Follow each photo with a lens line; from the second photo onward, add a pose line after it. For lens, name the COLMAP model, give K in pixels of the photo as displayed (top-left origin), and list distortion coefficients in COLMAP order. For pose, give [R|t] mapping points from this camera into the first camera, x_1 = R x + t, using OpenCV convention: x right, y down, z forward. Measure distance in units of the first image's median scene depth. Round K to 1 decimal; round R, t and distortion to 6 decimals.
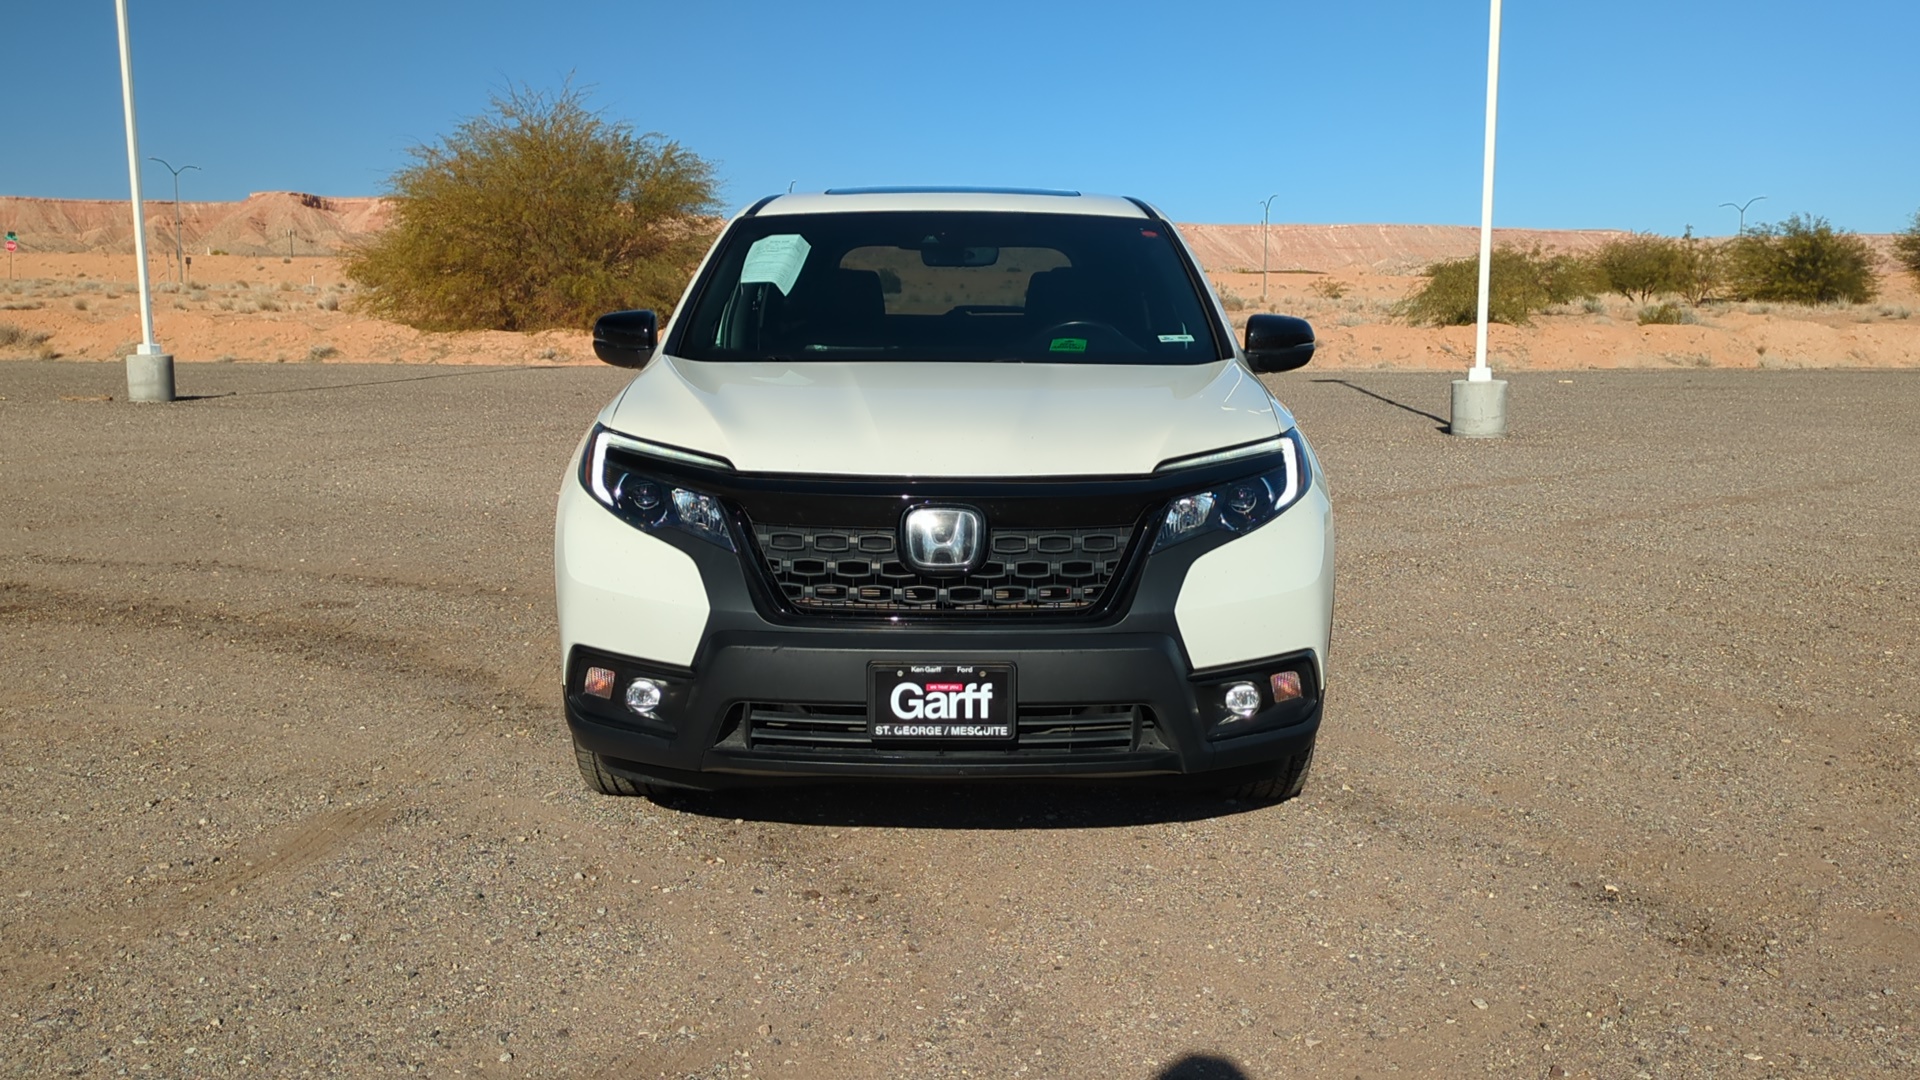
lens RADIAL K [[1640.4, 0, 973.8], [0, 1640.4, 552.3], [0, 0, 1]] dist [0.077459, -0.111870]
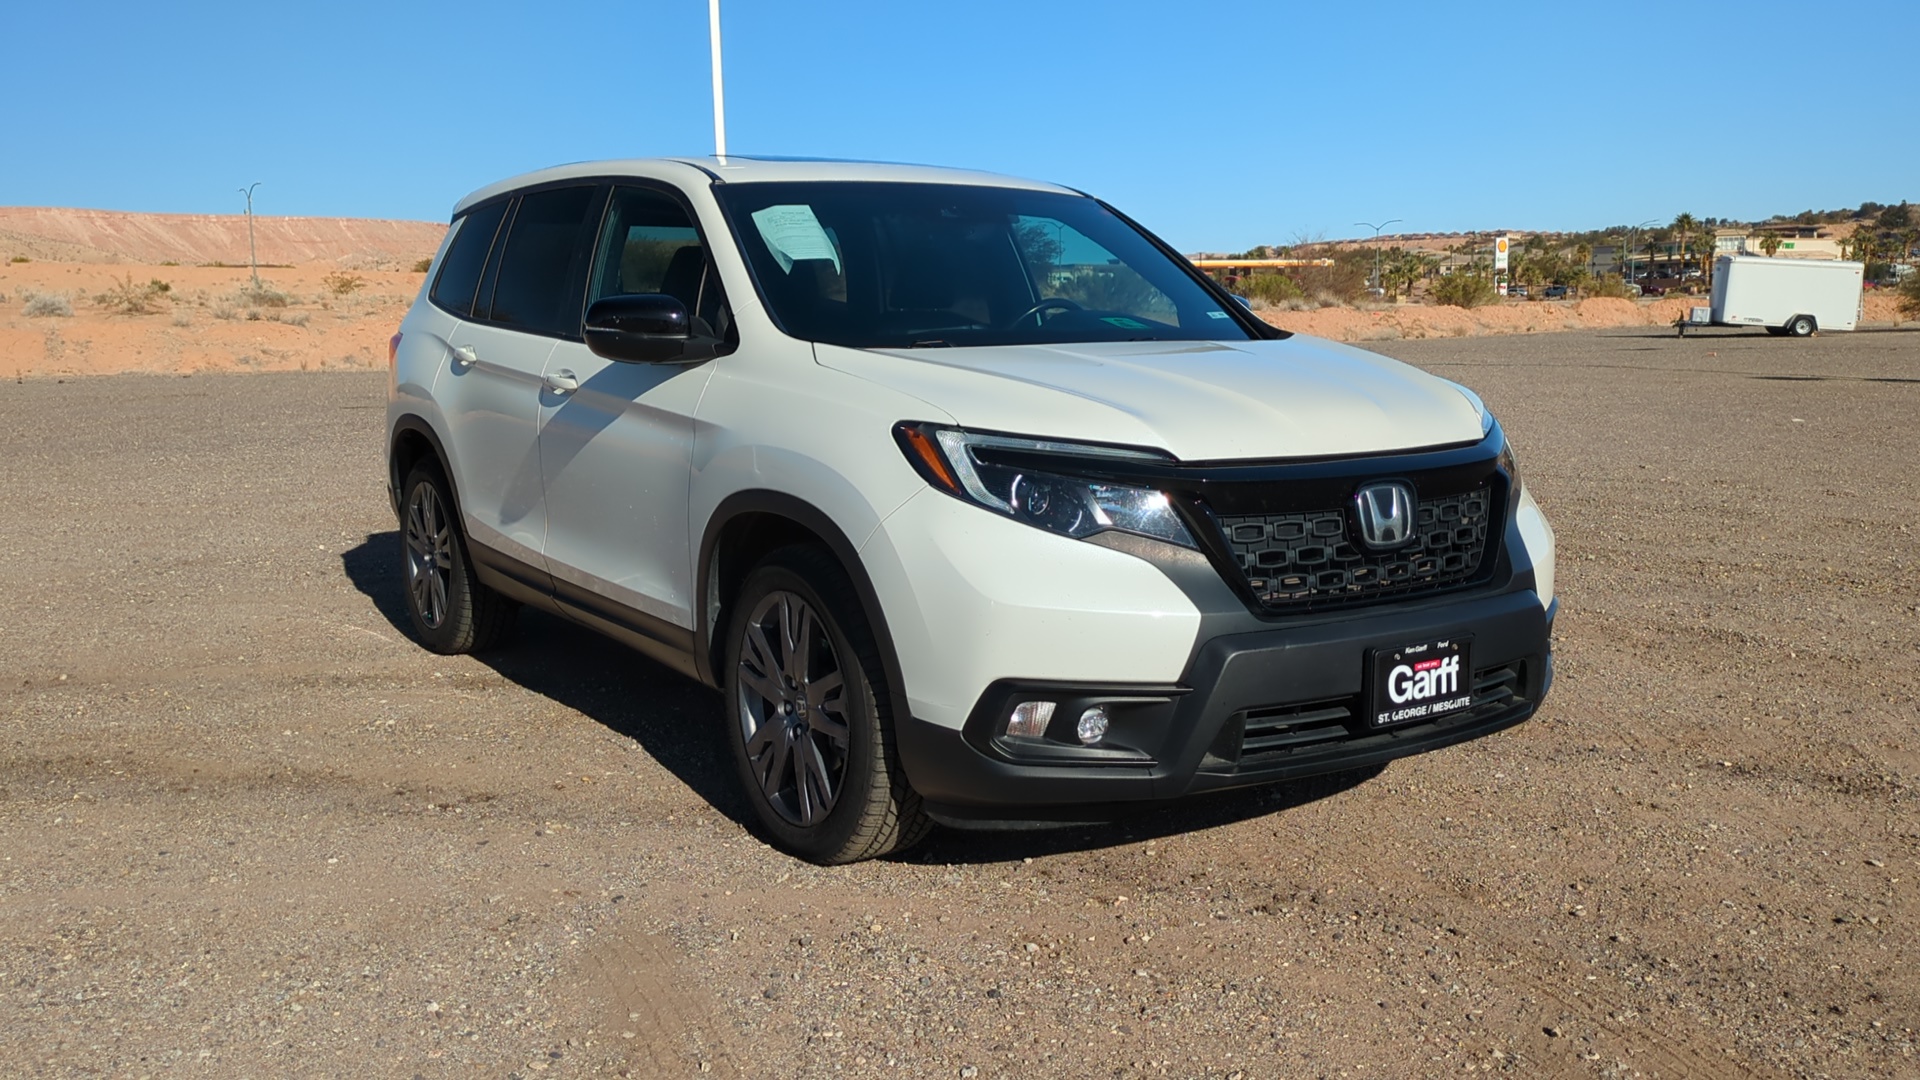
lens RADIAL K [[1640.4, 0, 973.8], [0, 1640.4, 552.3], [0, 0, 1]] dist [0.077459, -0.111870]
pose [[0.830890, -0.092738, 0.548655, -0.771064], [0.091724, 0.995352, 0.029335, -0.038260], [-0.548825, 0.025950, 0.835534, 0.321758]]
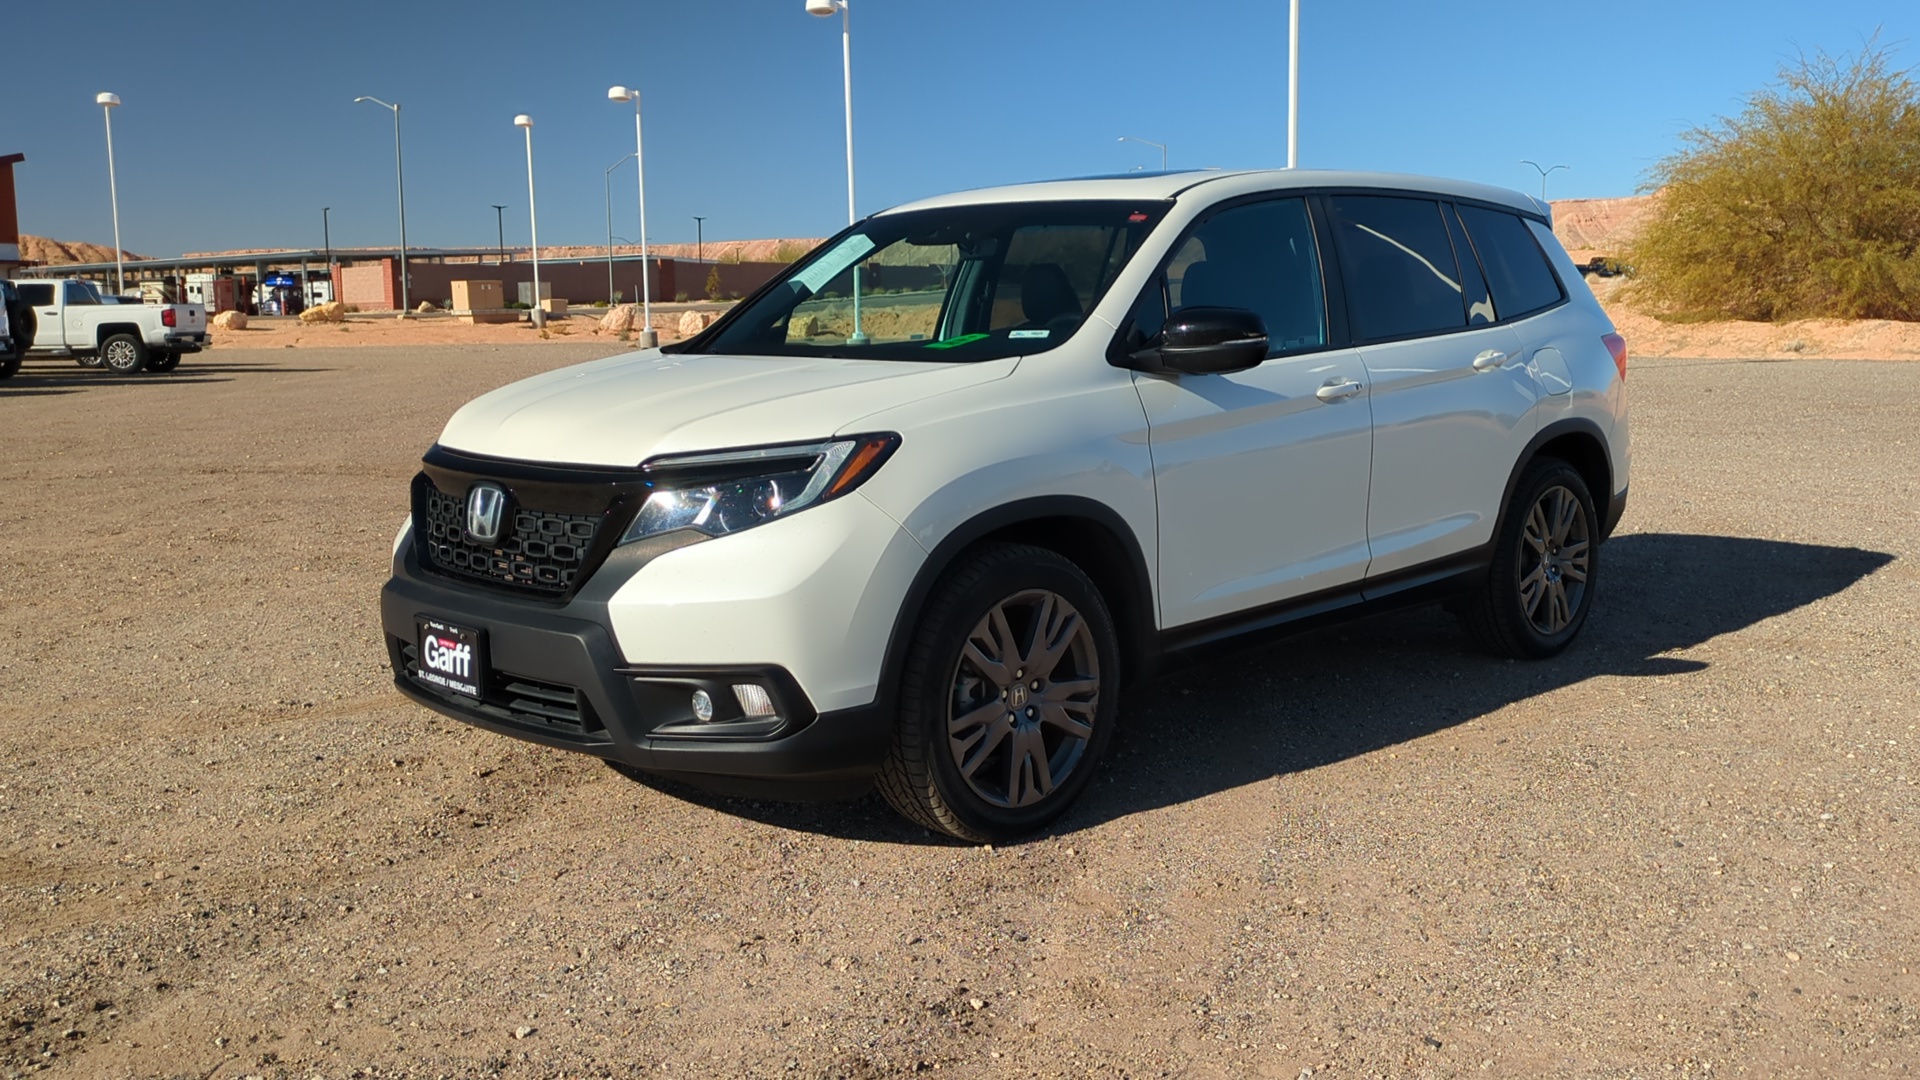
lens RADIAL K [[1640.4, 0, 973.8], [0, 1640.4, 552.3], [0, 0, 1]] dist [0.077459, -0.111870]
pose [[0.699532, 0.094077, -0.708382, 1.021562], [-0.090823, 0.994962, 0.042448, -0.060400], [0.708806, 0.034643, 0.704552, 0.453625]]
